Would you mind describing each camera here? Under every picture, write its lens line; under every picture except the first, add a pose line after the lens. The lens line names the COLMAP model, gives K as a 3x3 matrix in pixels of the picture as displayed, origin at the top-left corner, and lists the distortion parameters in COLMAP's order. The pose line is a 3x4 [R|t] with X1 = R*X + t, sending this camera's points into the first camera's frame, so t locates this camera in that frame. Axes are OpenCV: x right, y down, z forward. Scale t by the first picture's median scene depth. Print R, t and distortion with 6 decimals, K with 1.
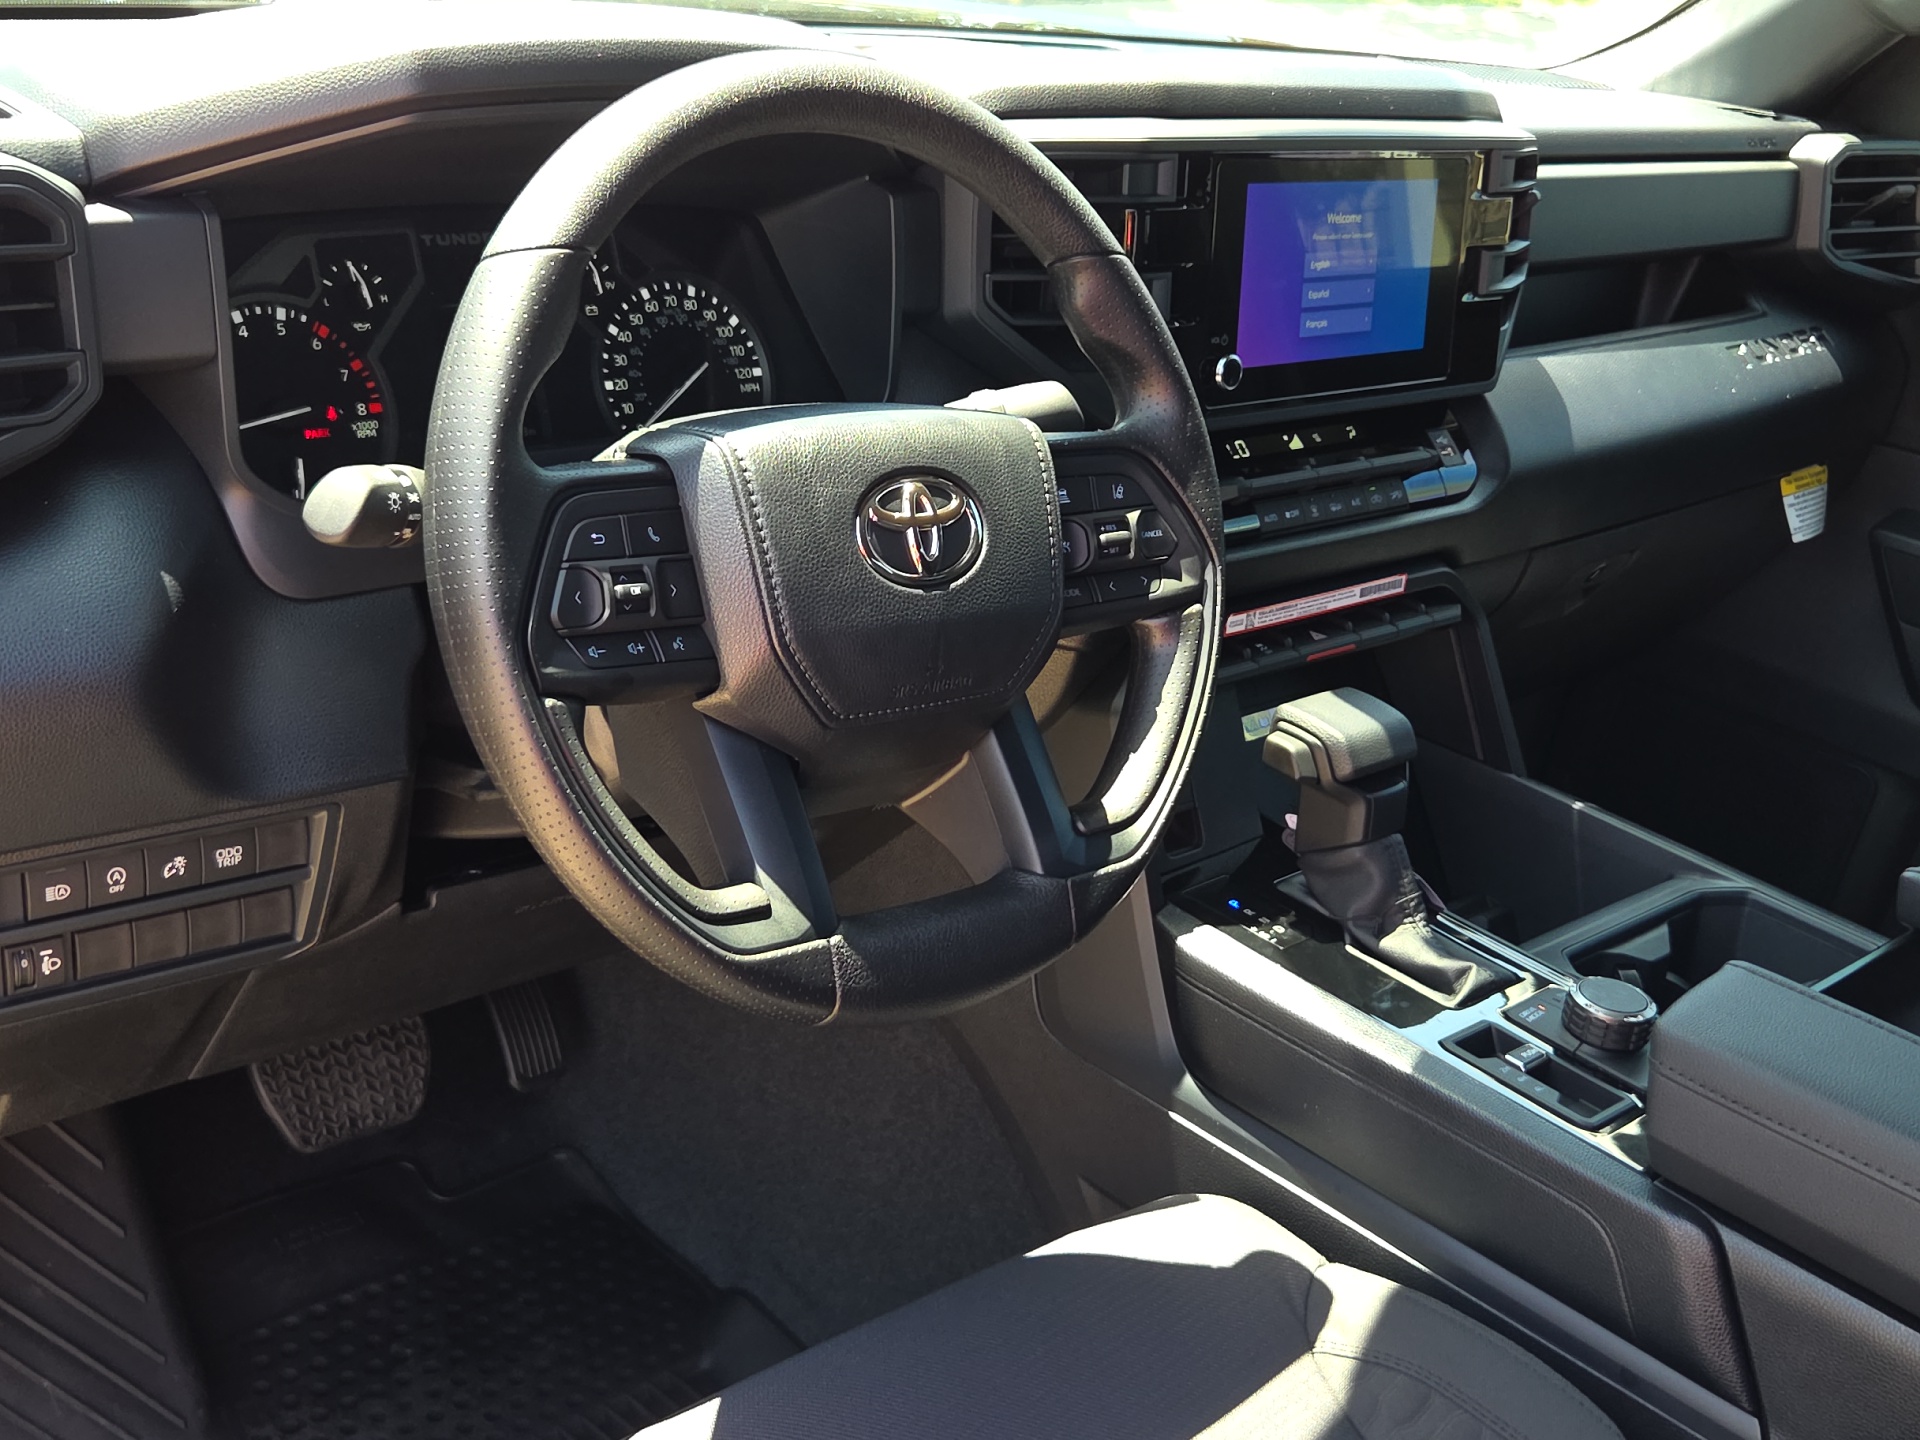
lens RADIAL K [[2188.4, 0, 960.5], [0, 2188.4, 710.7], [0, 0, 1]] dist [-0.023932, 0.000000]
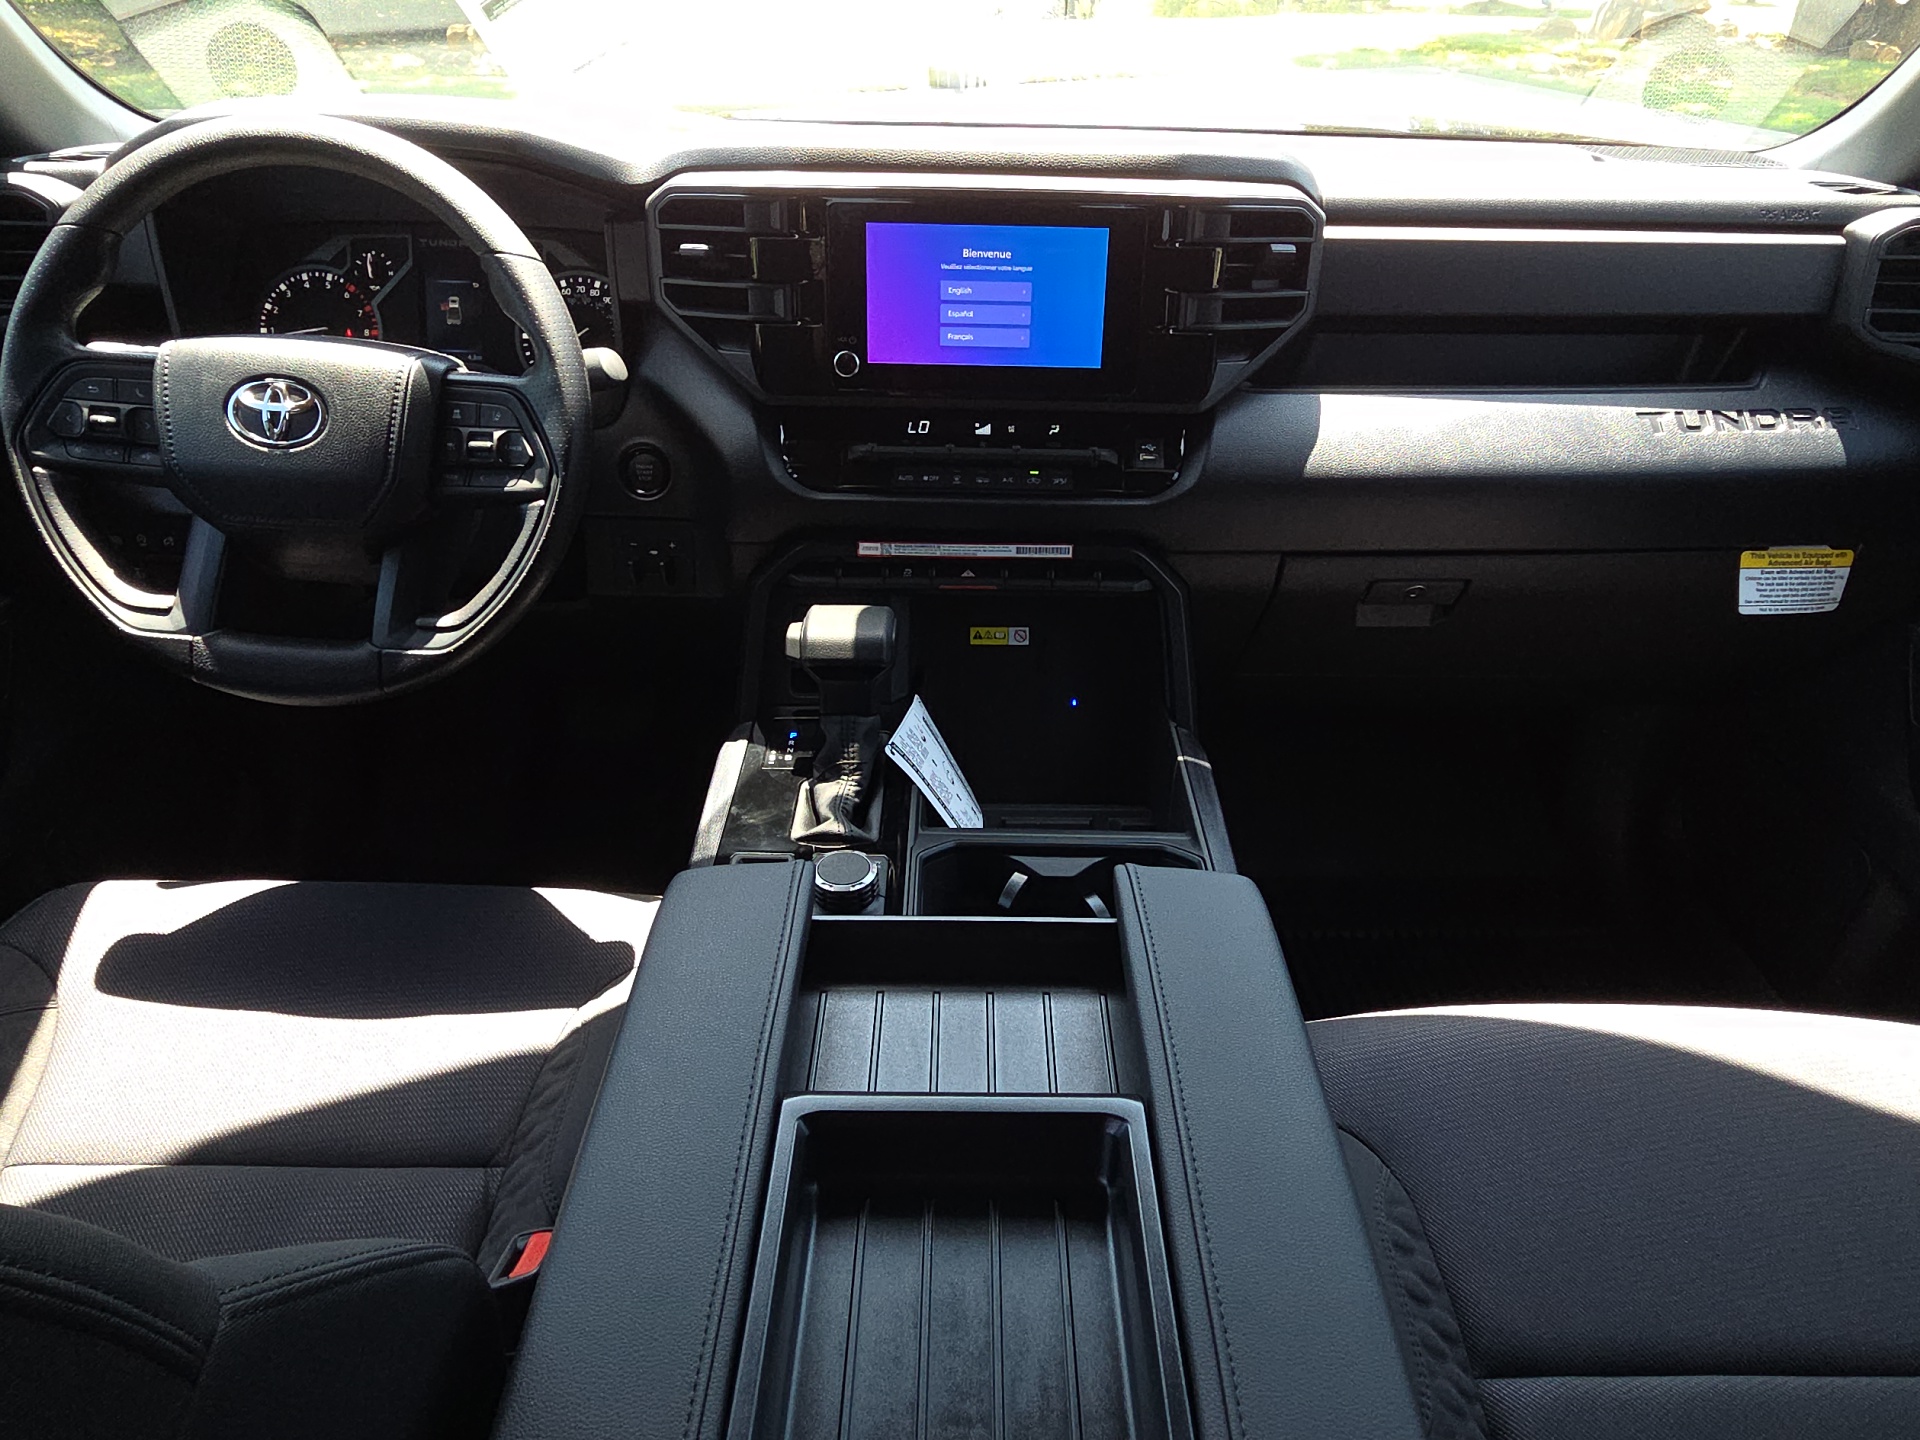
lens RADIAL K [[1212.4, 0, 955.0], [0, 1212.4, 703.6], [0, 0, 1]] dist [0.008385, -0.008851]
pose [[0.729044, 0.259597, -0.633328, 0.840180], [-0.194475, 0.965714, 0.171974, -0.108284], [0.656258, -0.002210, 0.754534, 0.543973]]
